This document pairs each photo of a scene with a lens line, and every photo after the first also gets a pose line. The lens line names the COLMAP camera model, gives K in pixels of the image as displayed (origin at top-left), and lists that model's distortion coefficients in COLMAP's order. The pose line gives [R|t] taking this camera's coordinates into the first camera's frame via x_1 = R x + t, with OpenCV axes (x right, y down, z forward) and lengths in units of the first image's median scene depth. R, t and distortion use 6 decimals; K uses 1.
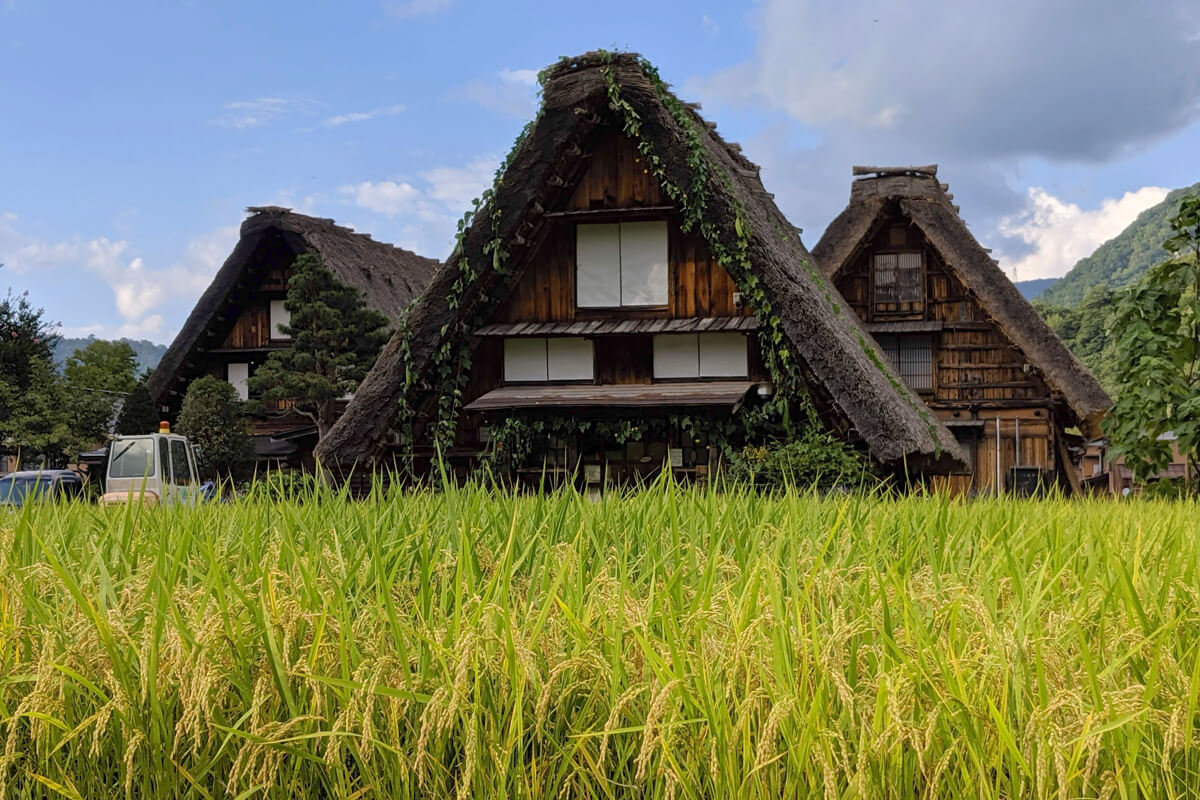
lens RADIAL K [[1704.4, 0, 600.0], [0, 1704.4, 400.0], [0, 0, 1]] dist [0.133504, -0.028964]
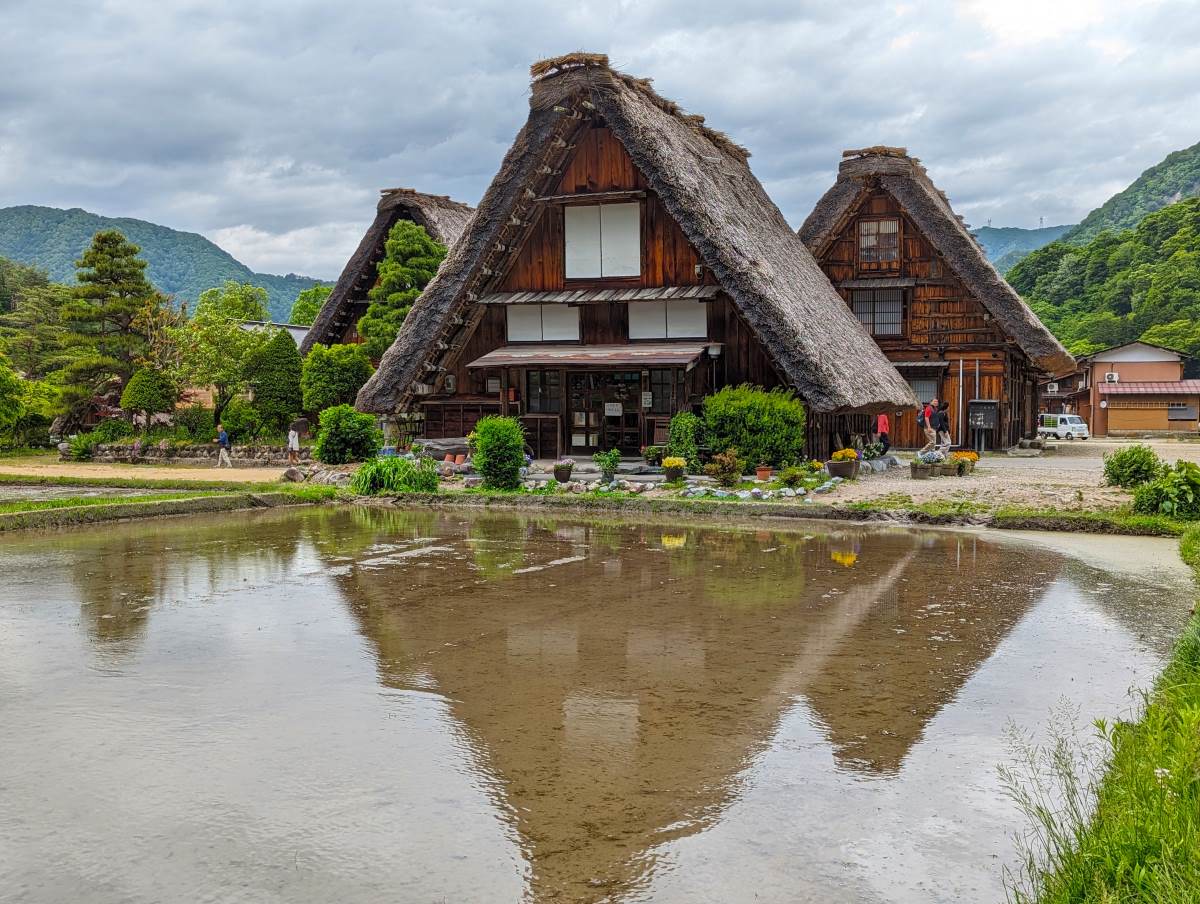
lens RADIAL K [[1223.3, 0, 600.0], [0, 1223.3, 452.0], [0, 0, 1]] dist [0.016172, 0.006275]
pose [[0.991760, 0.007902, -0.127868, 0.118771], [0.006719, 0.993514, 0.113512, -0.030785], [0.127936, -0.113435, 0.985274, 0.154860]]
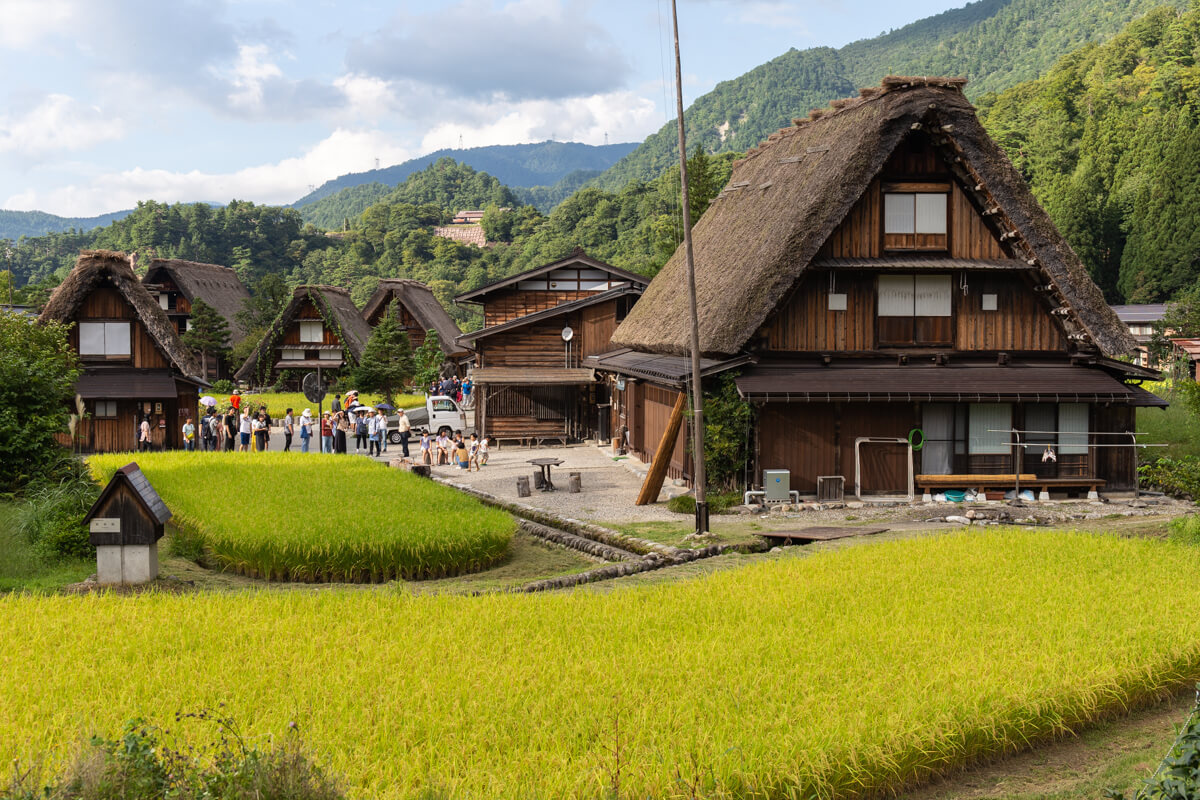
lens RADIAL K [[1704.4, 0, 600.0], [0, 1704.4, 400.0], [0, 0, 1]] dist [0.133504, -0.028964]
pose [[0.978753, -0.005554, 0.204970, -0.153444], [-0.017111, 0.993934, 0.108639, -0.377110], [-0.204330, -0.109838, 0.972720, -3.205815]]
